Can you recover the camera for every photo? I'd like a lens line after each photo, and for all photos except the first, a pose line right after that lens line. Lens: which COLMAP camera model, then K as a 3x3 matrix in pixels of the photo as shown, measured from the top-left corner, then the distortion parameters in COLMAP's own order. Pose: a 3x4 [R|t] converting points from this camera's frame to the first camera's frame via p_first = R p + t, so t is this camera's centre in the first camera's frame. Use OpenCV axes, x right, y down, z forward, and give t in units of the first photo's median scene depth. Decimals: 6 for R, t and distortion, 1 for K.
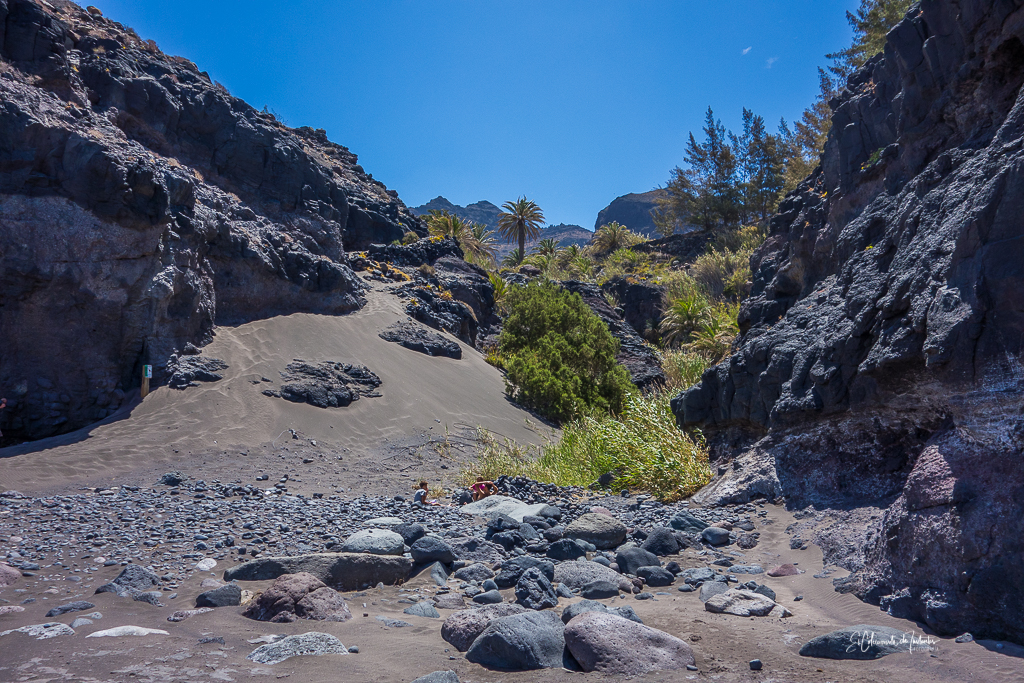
lens RADIAL K [[830.5, 0, 512.9], [0, 830.5, 341.8], [0, 0, 1]] dist [0.000456, -0.002105]
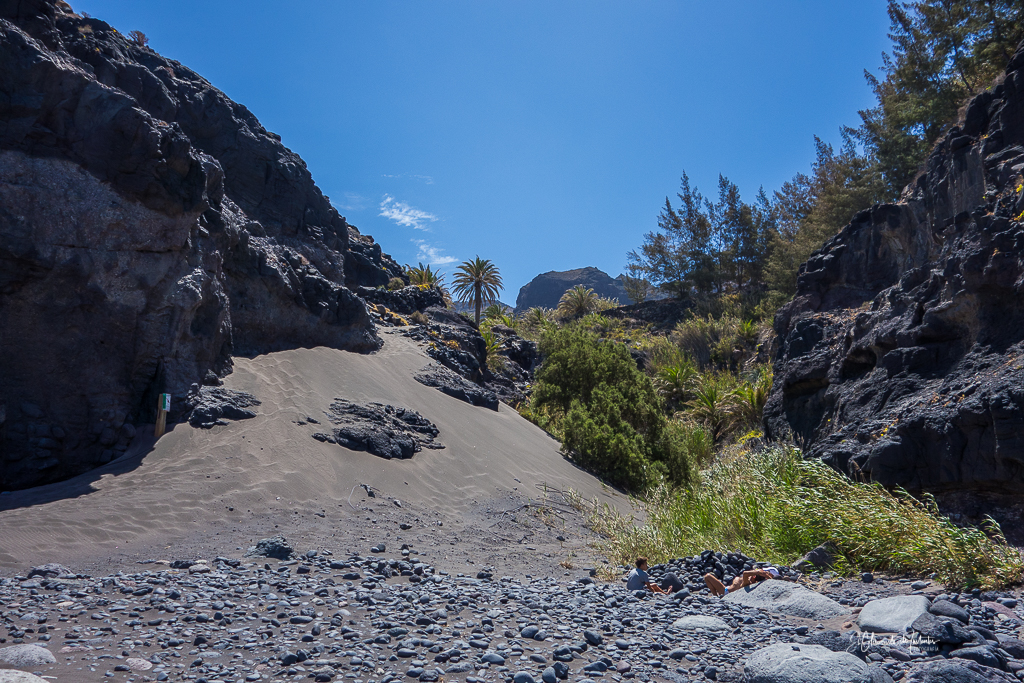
lens RADIAL K [[830.5, 0, 511.3], [0, 830.5, 341.5], [0, 0, 1]] dist [0.000456, -0.002105]
pose [[0.994478, 0.039649, 0.097169, -0.149181], [-0.030840, 0.995415, -0.090541, 0.028628], [-0.100313, 0.087044, 0.991141, 0.161746]]
